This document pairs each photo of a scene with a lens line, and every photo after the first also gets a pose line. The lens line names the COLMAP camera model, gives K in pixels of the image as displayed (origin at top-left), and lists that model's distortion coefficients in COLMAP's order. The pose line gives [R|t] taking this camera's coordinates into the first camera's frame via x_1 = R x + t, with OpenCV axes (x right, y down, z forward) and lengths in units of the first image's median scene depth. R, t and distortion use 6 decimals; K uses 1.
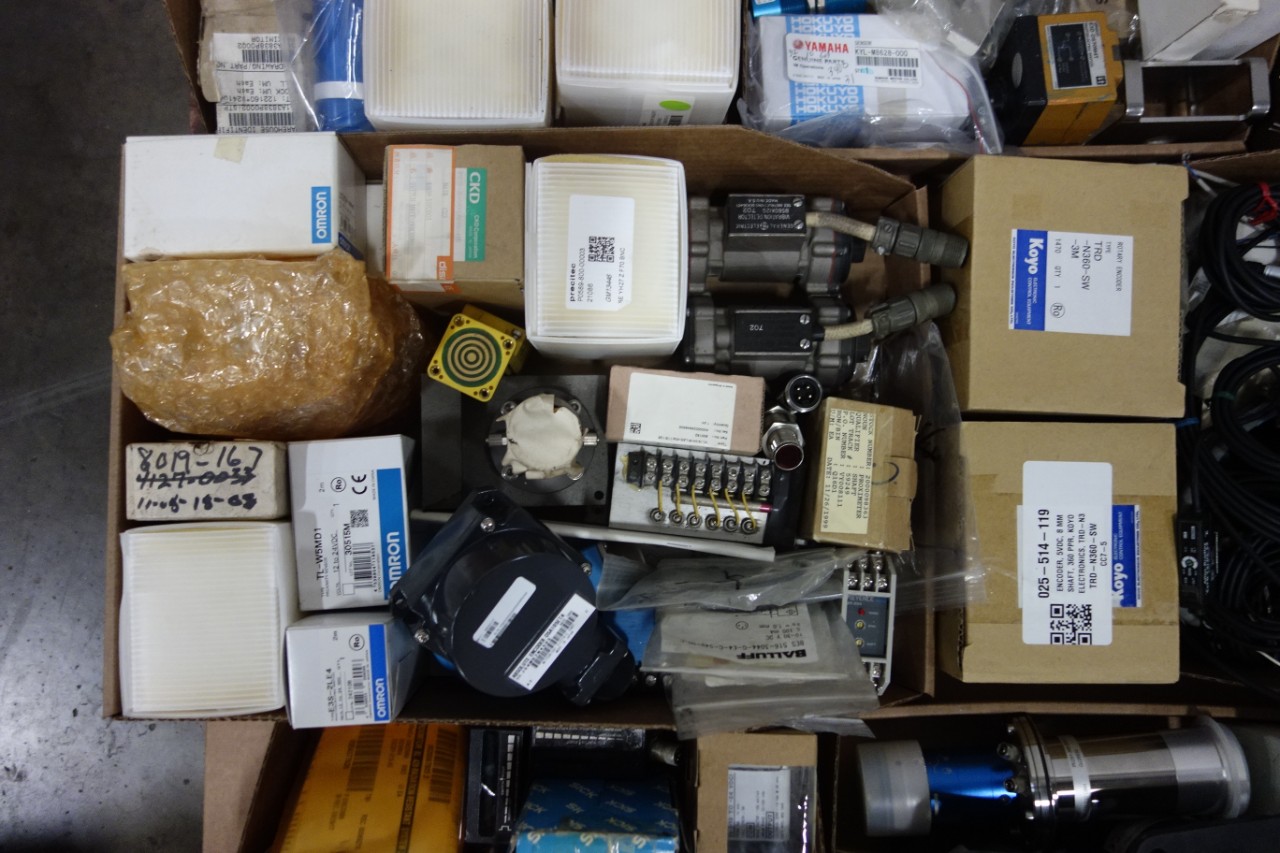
lens RADIAL K [[1007.5, 0, 638.4], [0, 1007.5, 429.6], [0, 0, 1]] dist [-0.009211, -0.020949]
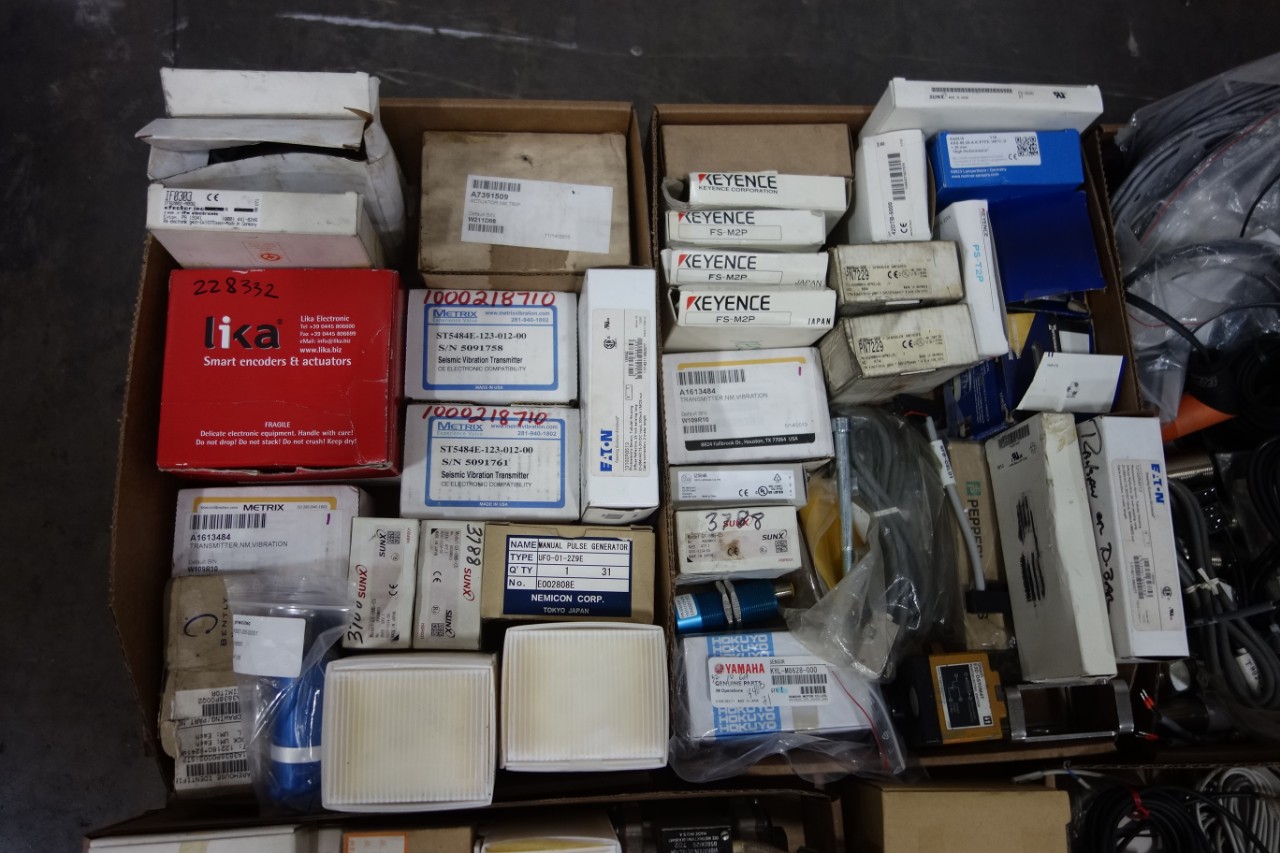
lens RADIAL K [[1007.5, 0, 638.4], [0, 1007.5, 429.6], [0, 0, 1]] dist [-0.009211, -0.020949]
pose [[0.996428, -0.008872, 0.083984, -0.021643], [0.023857, 0.983532, -0.179152, -0.465602], [-0.081012, 0.180515, 0.980230, -0.132701]]
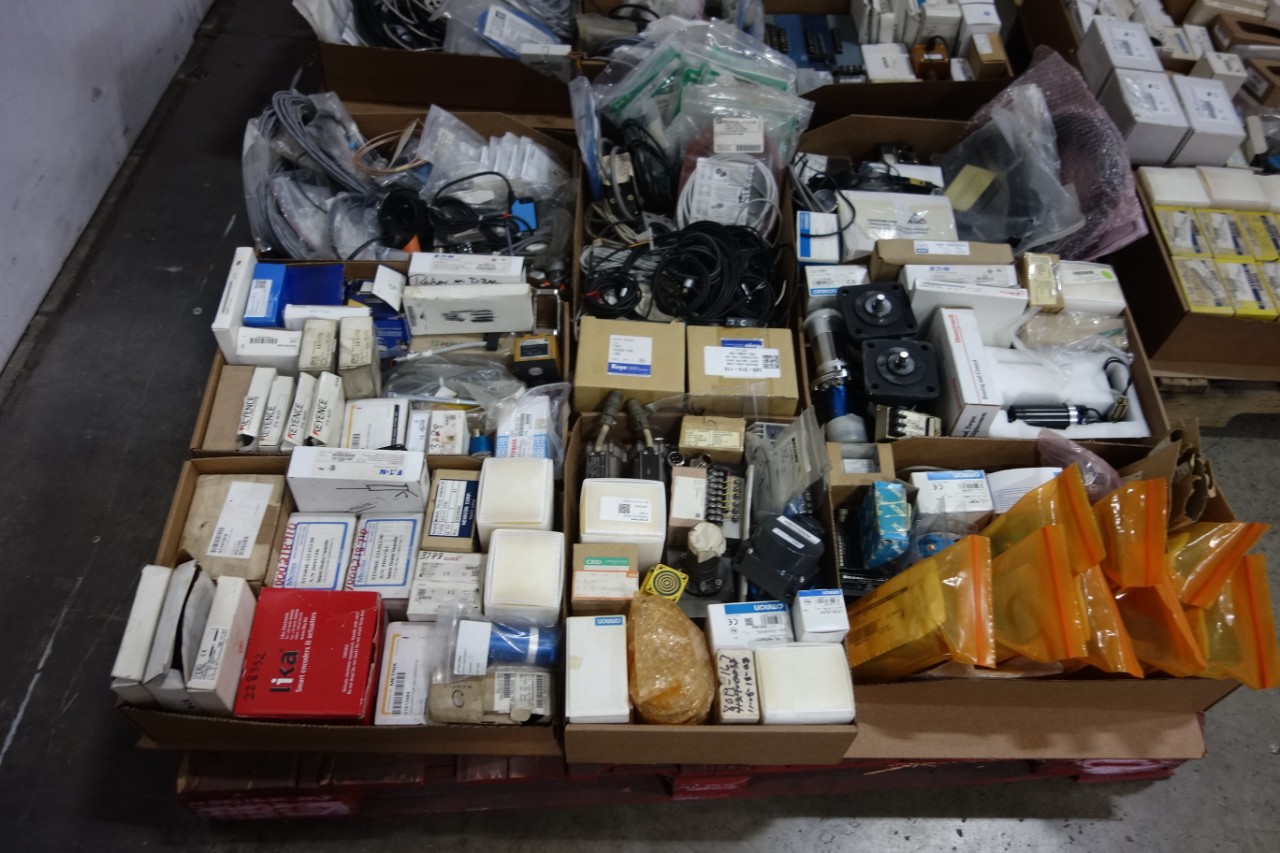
lens RADIAL K [[1007.5, 0, 638.4], [0, 1007.5, 429.6], [0, 0, 1]] dist [-0.009211, -0.020949]
pose [[-0.005228, -0.822545, 0.568676, -1.056693], [0.995224, 0.051157, 0.083144, -0.310982], [-0.097481, 0.566394, 0.818349, -0.848042]]
